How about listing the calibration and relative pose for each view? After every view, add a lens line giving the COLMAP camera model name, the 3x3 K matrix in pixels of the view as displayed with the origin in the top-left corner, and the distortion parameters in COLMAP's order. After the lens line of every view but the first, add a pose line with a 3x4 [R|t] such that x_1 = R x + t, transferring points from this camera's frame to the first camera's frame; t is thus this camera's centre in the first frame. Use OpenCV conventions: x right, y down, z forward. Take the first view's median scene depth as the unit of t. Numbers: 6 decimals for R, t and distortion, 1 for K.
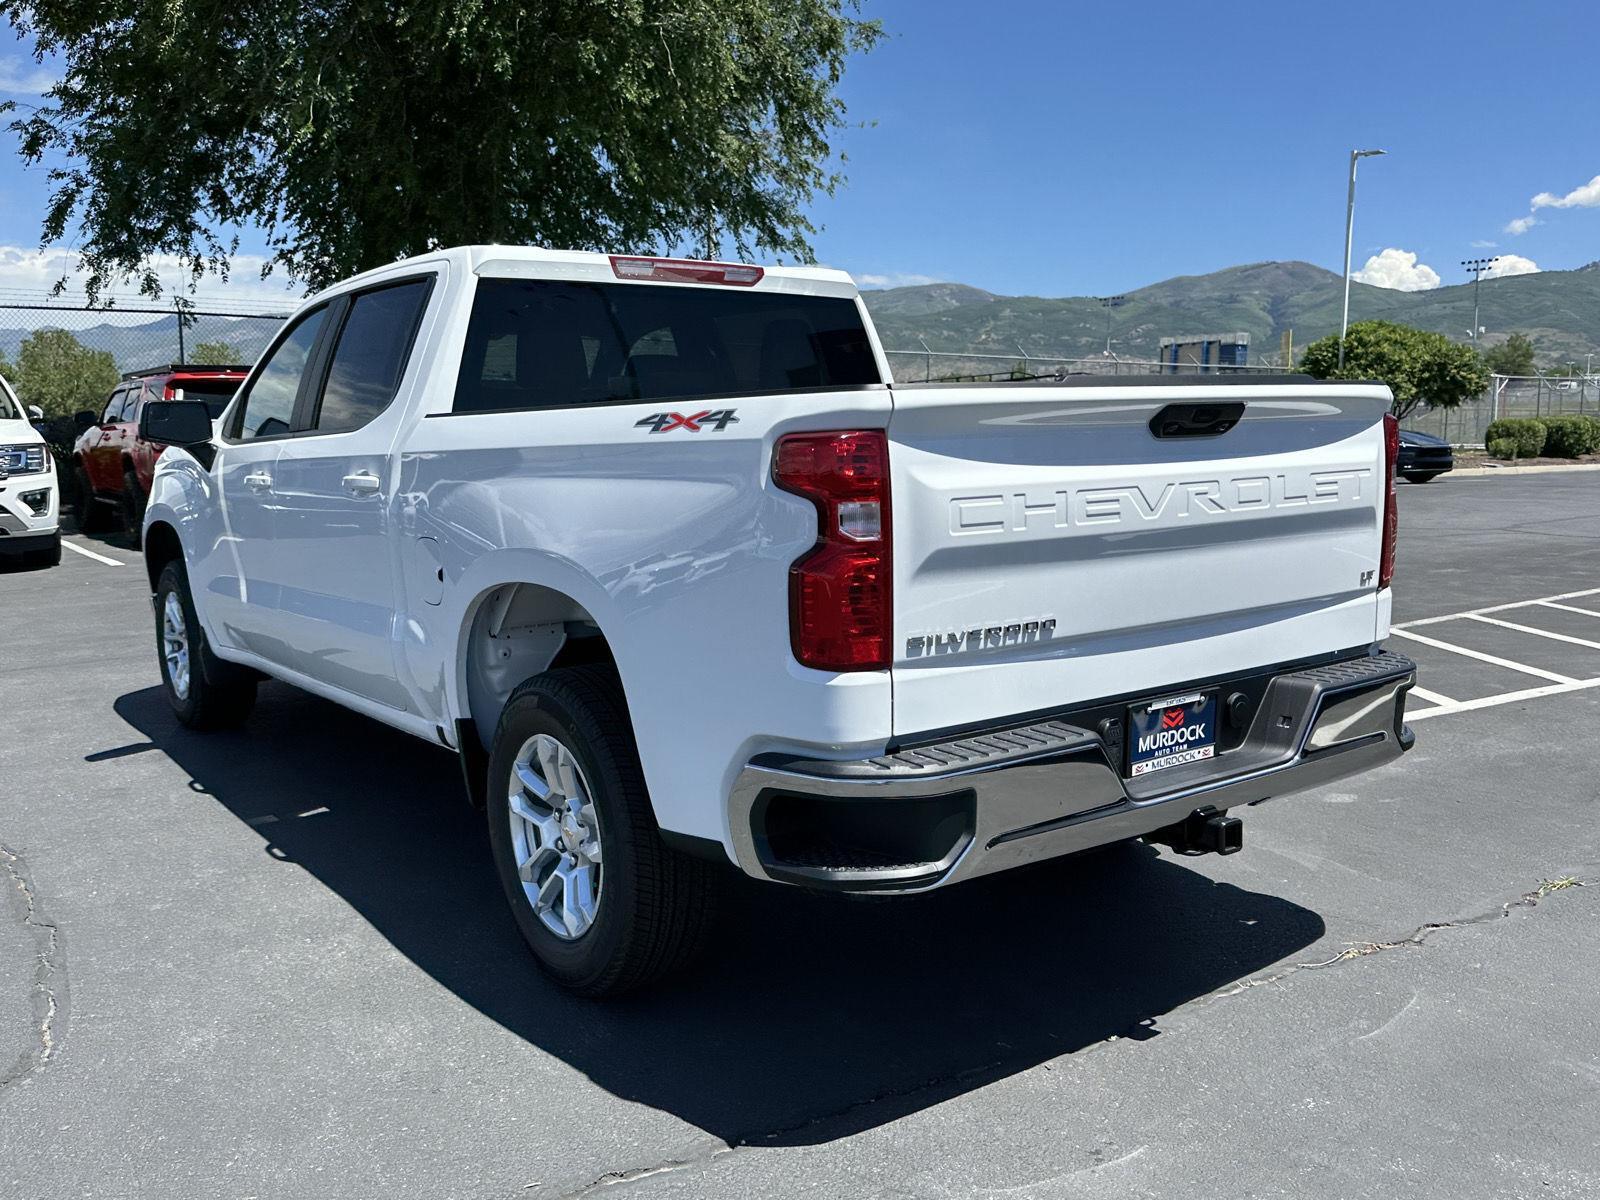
lens RADIAL K [[1347.4, 0, 806.9], [0, 1347.4, 599.8], [0, 0, 1]] dist [0.140623, -0.274052]
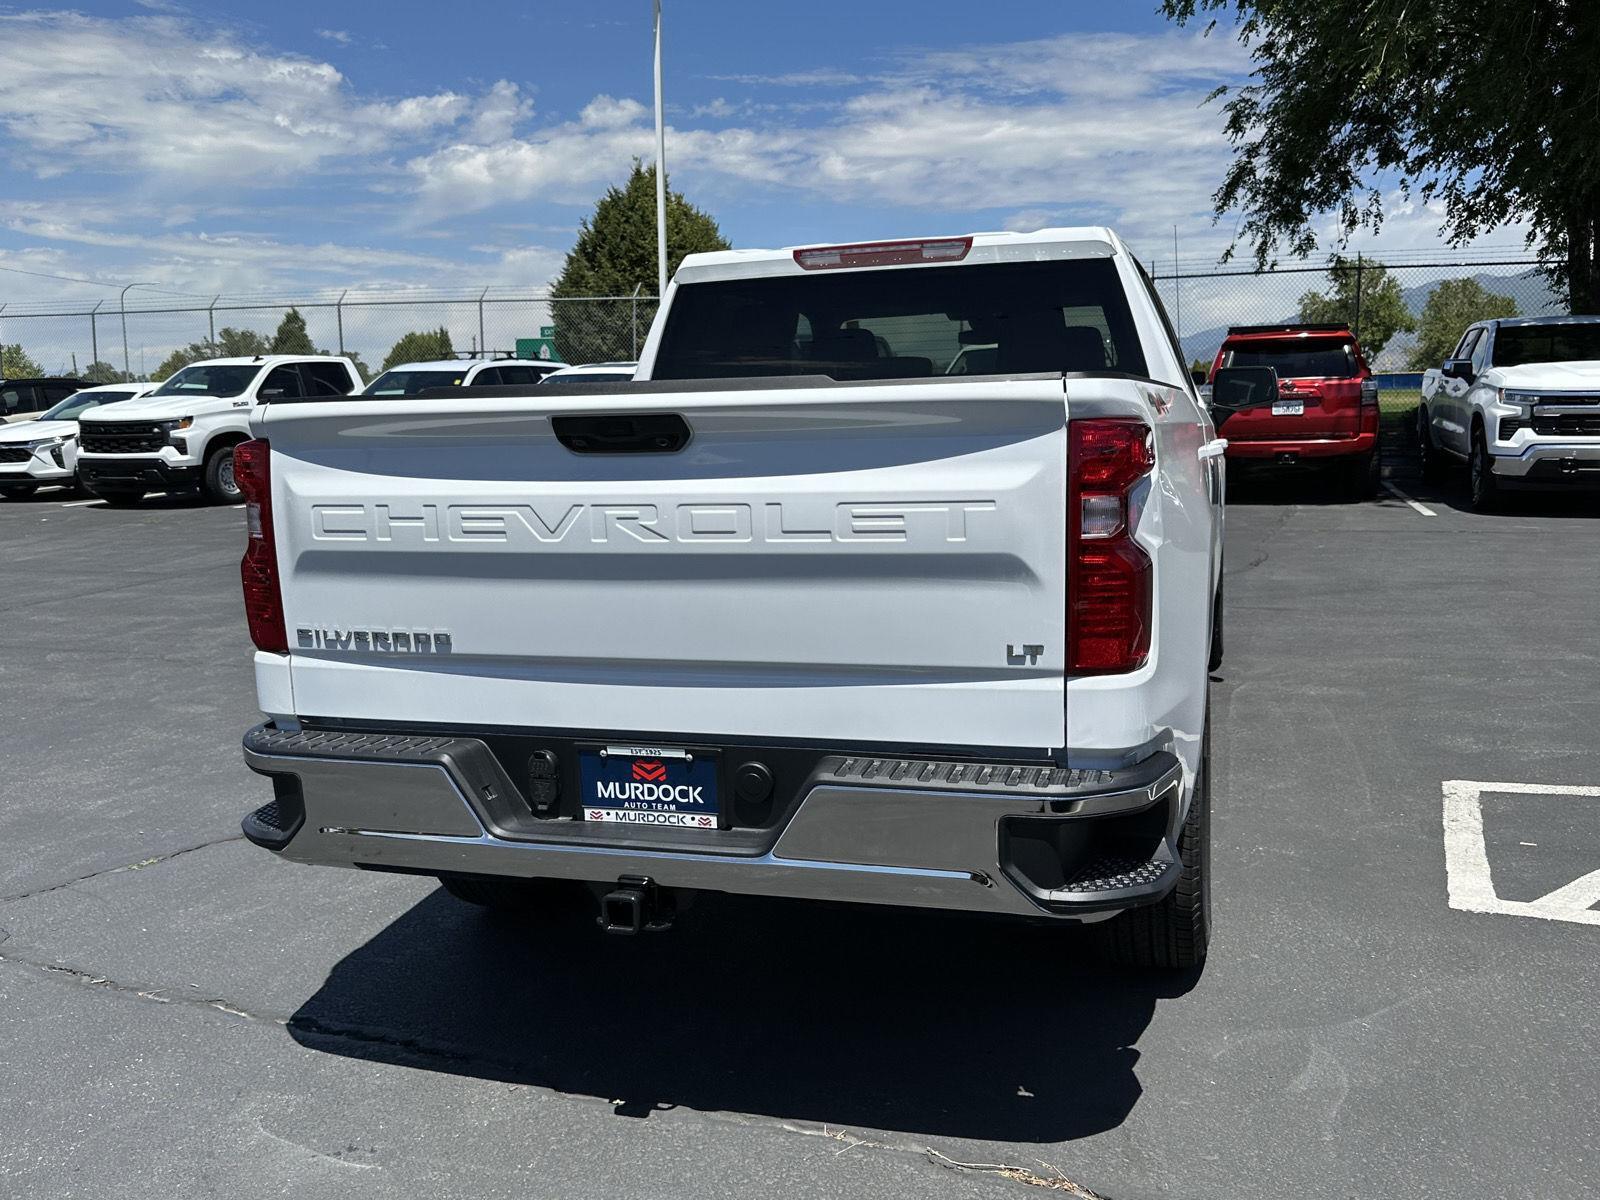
lens RADIAL K [[1348.4, 0, 804.7], [0, 1348.4, 607.0], [0, 0, 1]] dist [0.153385, -0.325137]
pose [[0.589637, 0.122056, -0.798393, 1.000252], [-0.087257, 0.992356, 0.087267, -0.101670], [0.802941, 0.018210, 0.595780, 0.549265]]
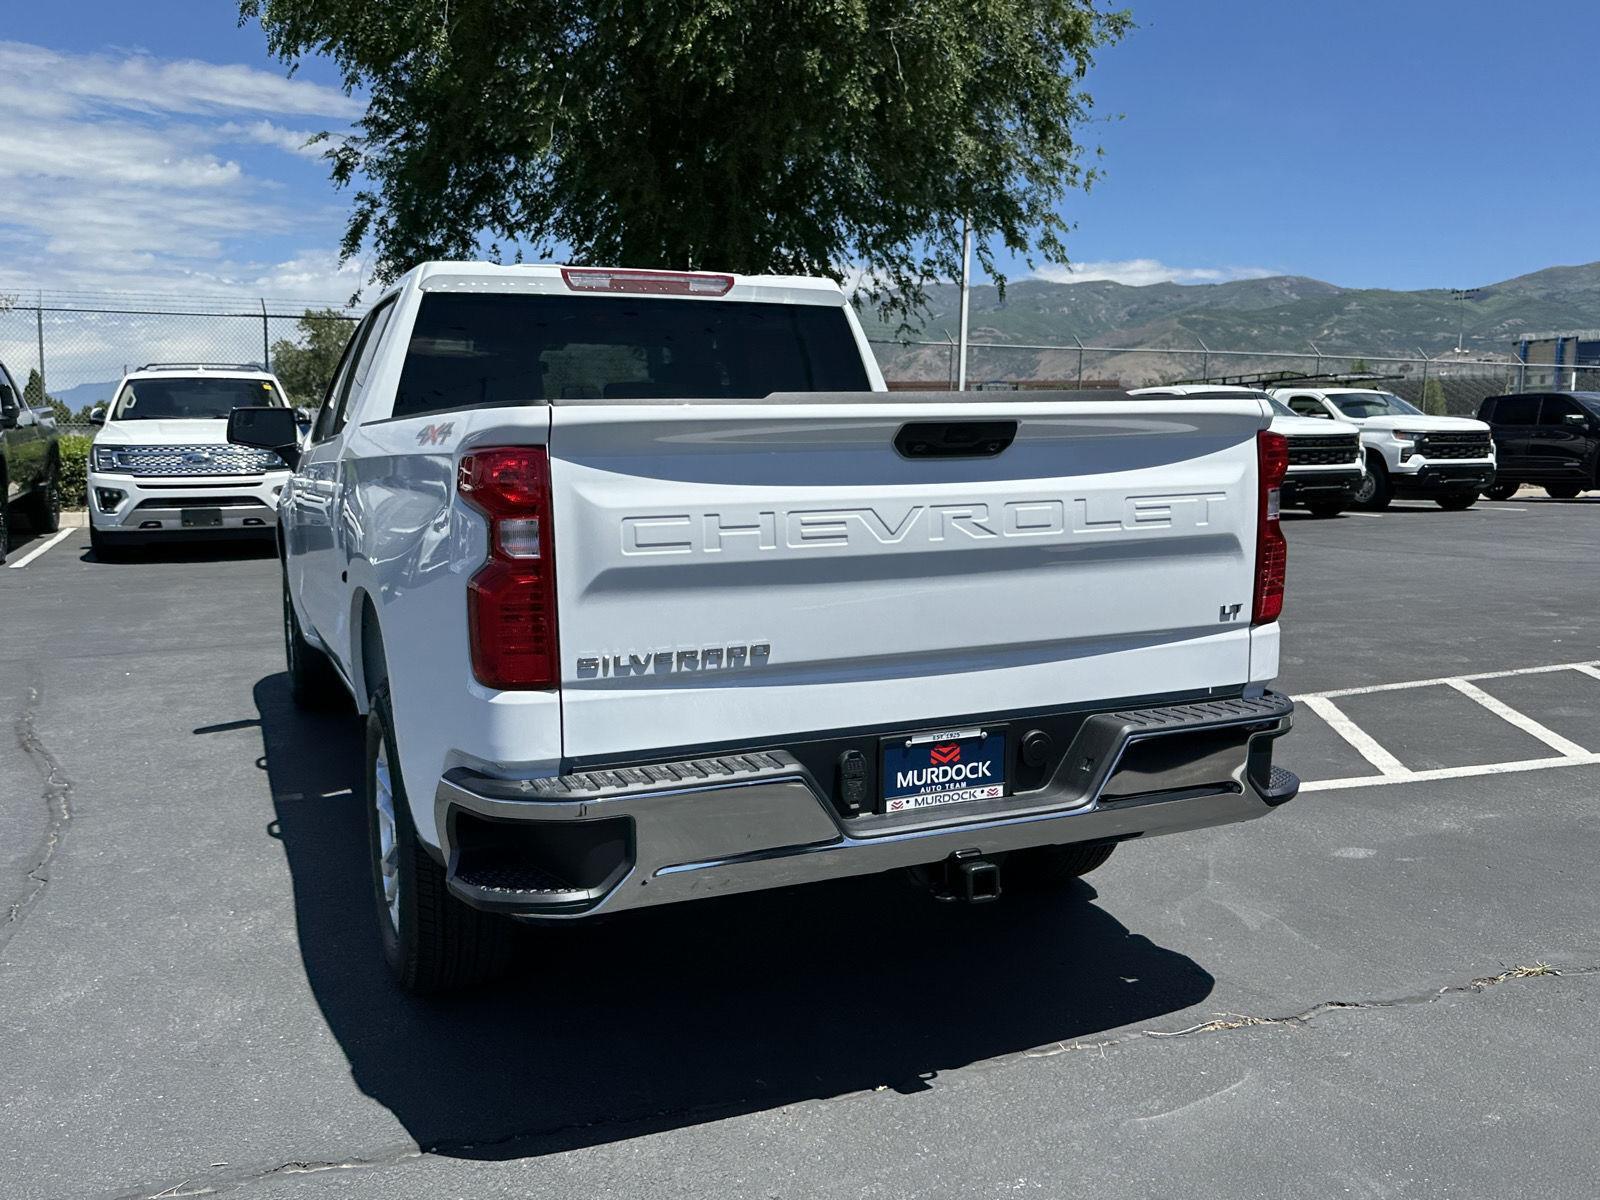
lens RADIAL K [[1347.4, 0, 806.9], [0, 1347.4, 599.8], [0, 0, 1]] dist [0.140623, -0.274052]
pose [[0.974478, 0.034774, -0.221774, 0.374718], [-0.034993, 0.999383, 0.002941, -0.018882], [0.221739, 0.004895, 0.975094, 0.062514]]
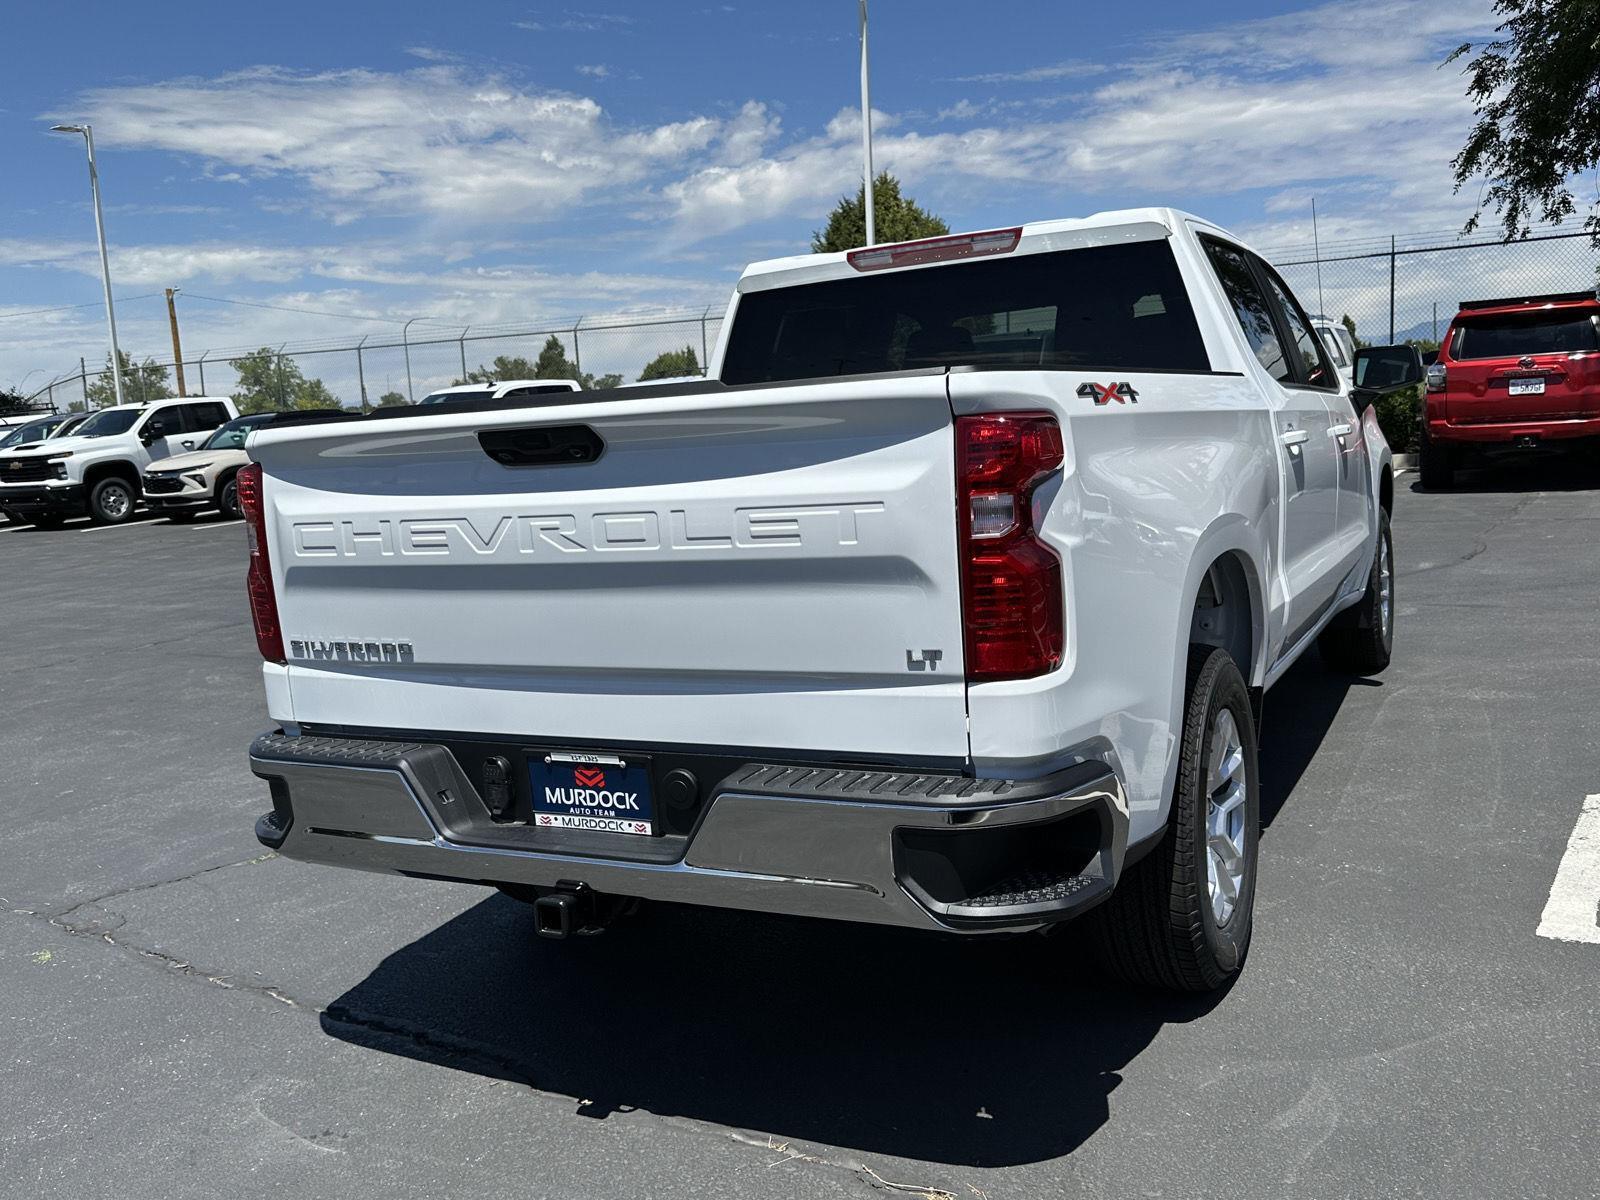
lens RADIAL K [[1348.4, 0, 804.7], [0, 1348.4, 607.0], [0, 0, 1]] dist [0.153385, -0.325137]
pose [[0.434547, 0.111900, -0.893671, 1.096997], [-0.055724, 0.993691, 0.097329, -0.116364], [0.898924, 0.007505, 0.438041, 0.725936]]
